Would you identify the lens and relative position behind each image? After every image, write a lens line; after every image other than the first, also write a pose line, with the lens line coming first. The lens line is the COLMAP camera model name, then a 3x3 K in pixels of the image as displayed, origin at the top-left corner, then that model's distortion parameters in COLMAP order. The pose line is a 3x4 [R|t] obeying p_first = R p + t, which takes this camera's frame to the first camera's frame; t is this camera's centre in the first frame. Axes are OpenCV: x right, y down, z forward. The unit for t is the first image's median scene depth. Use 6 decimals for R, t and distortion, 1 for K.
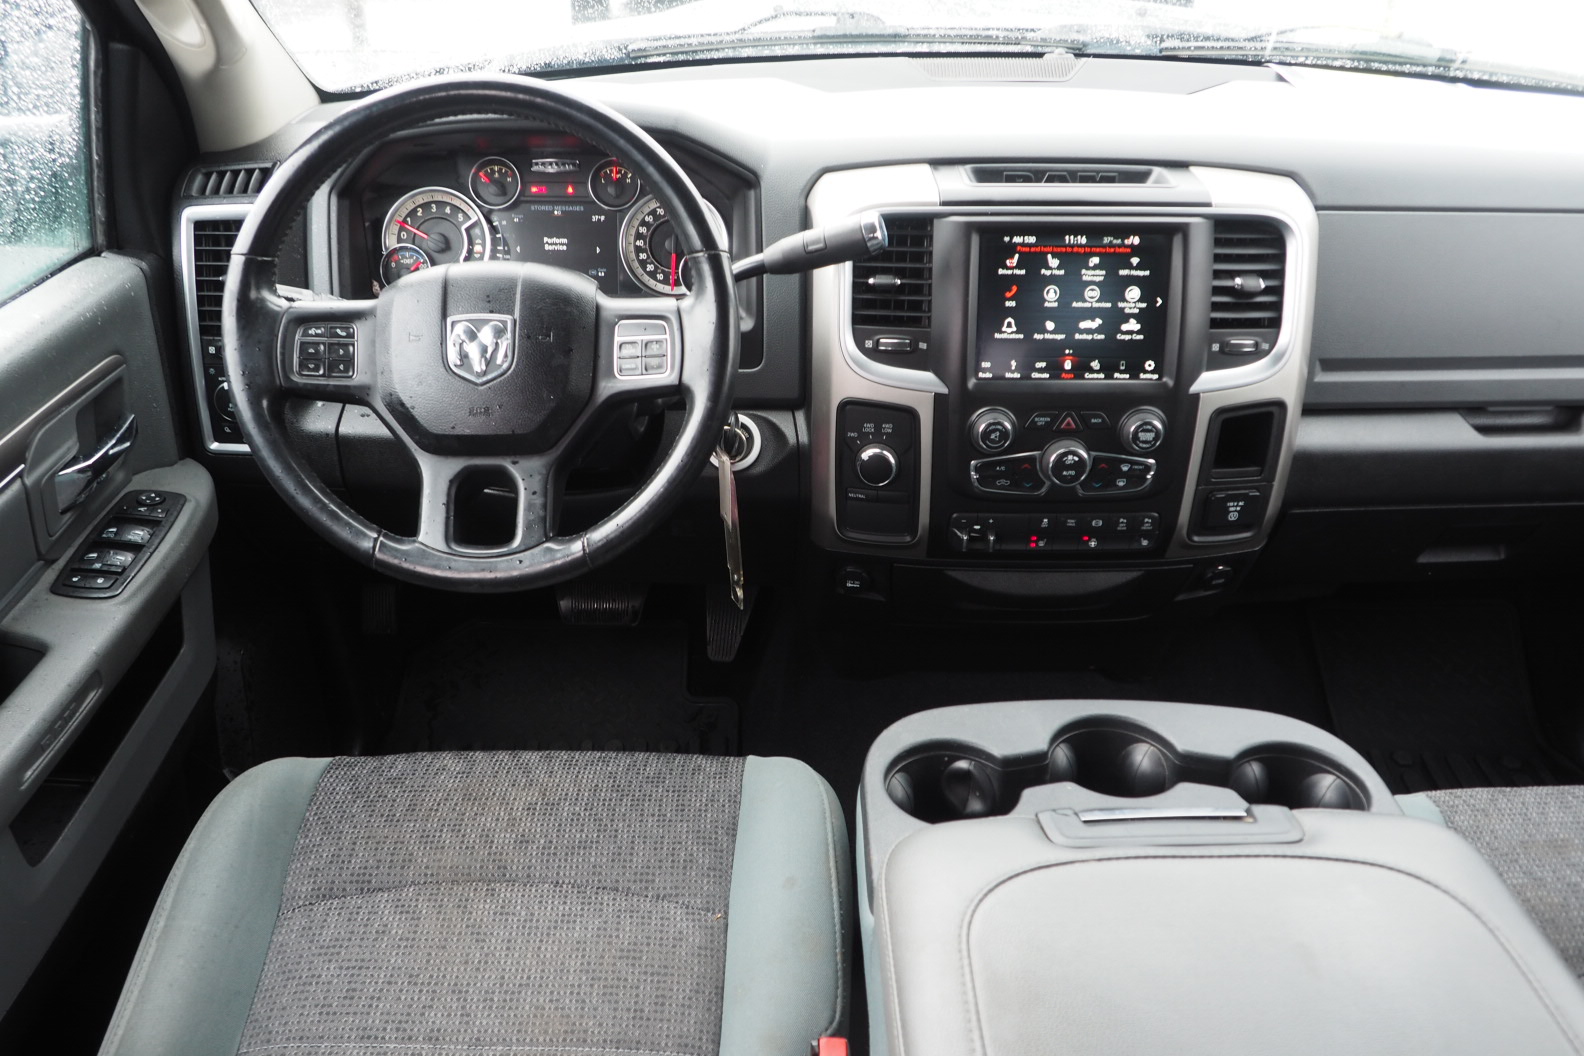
lens RADIAL K [[1275.7, 0, 783.6], [0, 1275.7, 523.8], [0, 0, 1]] dist [-0.018515, -0.006504]
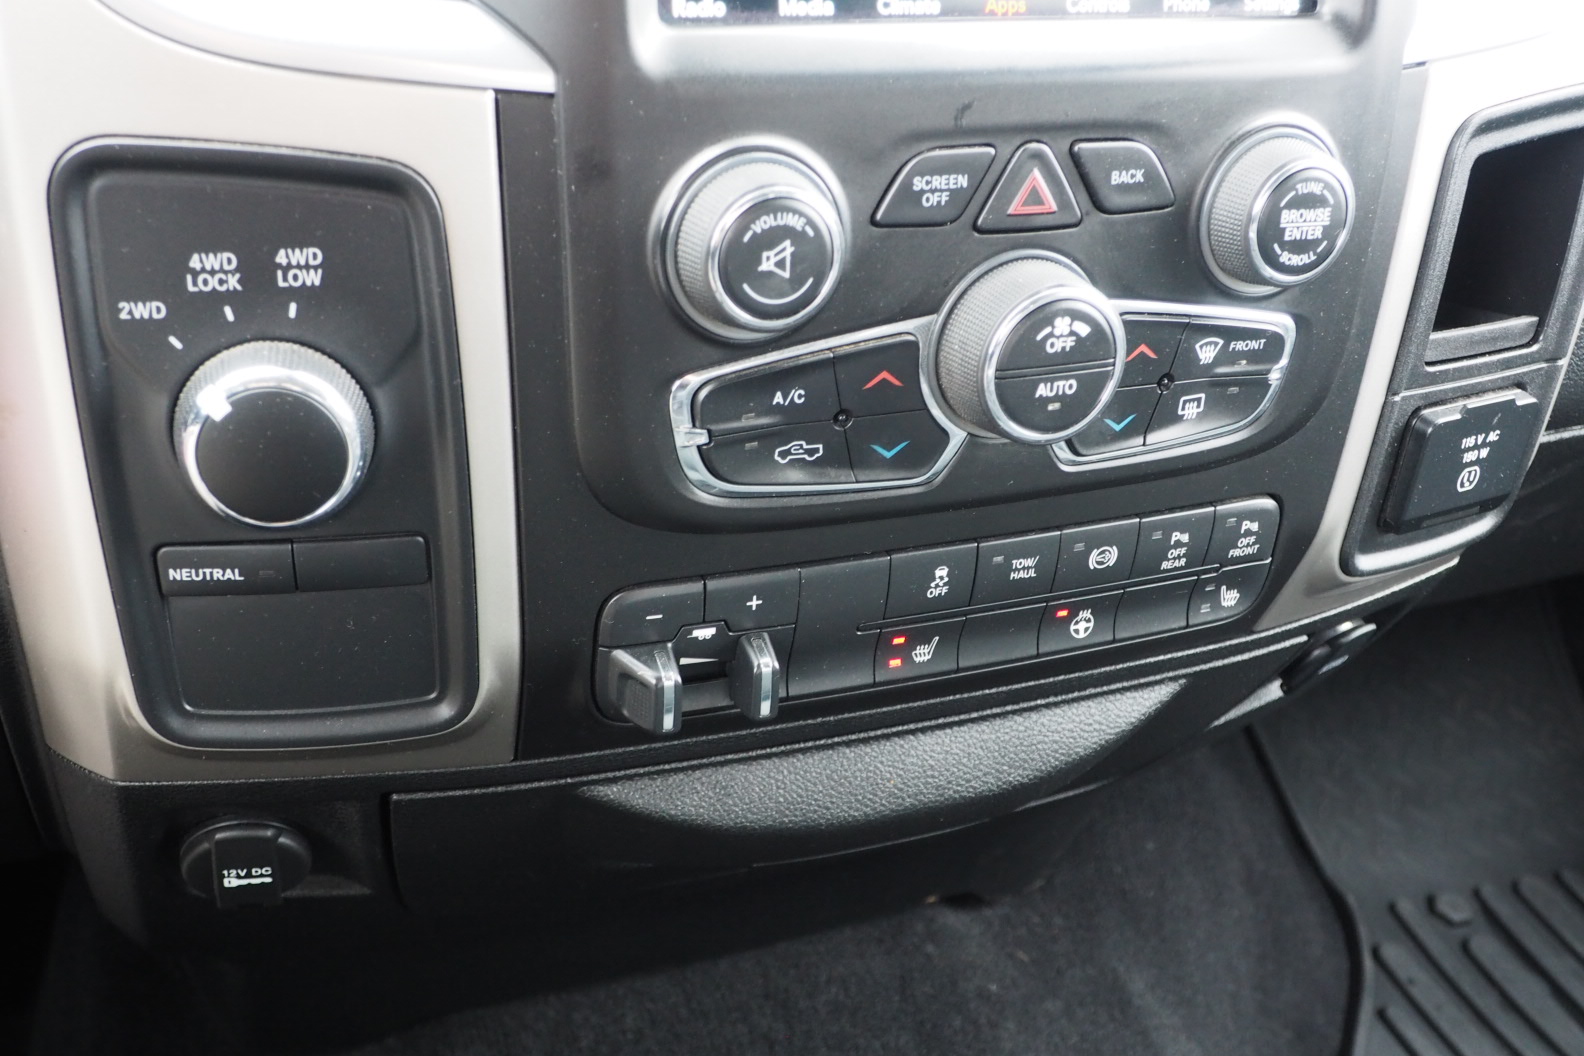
lens RADIAL K [[1625.0, 0, 791.0], [0, 1625.0, 527.6], [0, 0, 1]] dist [-0.021428, 0.000000]
pose [[0.927562, -0.124909, 0.352175, 0.056085], [0.118384, 0.992158, 0.040095, -0.031438], [-0.354421, 0.004502, 0.935075, 0.714847]]
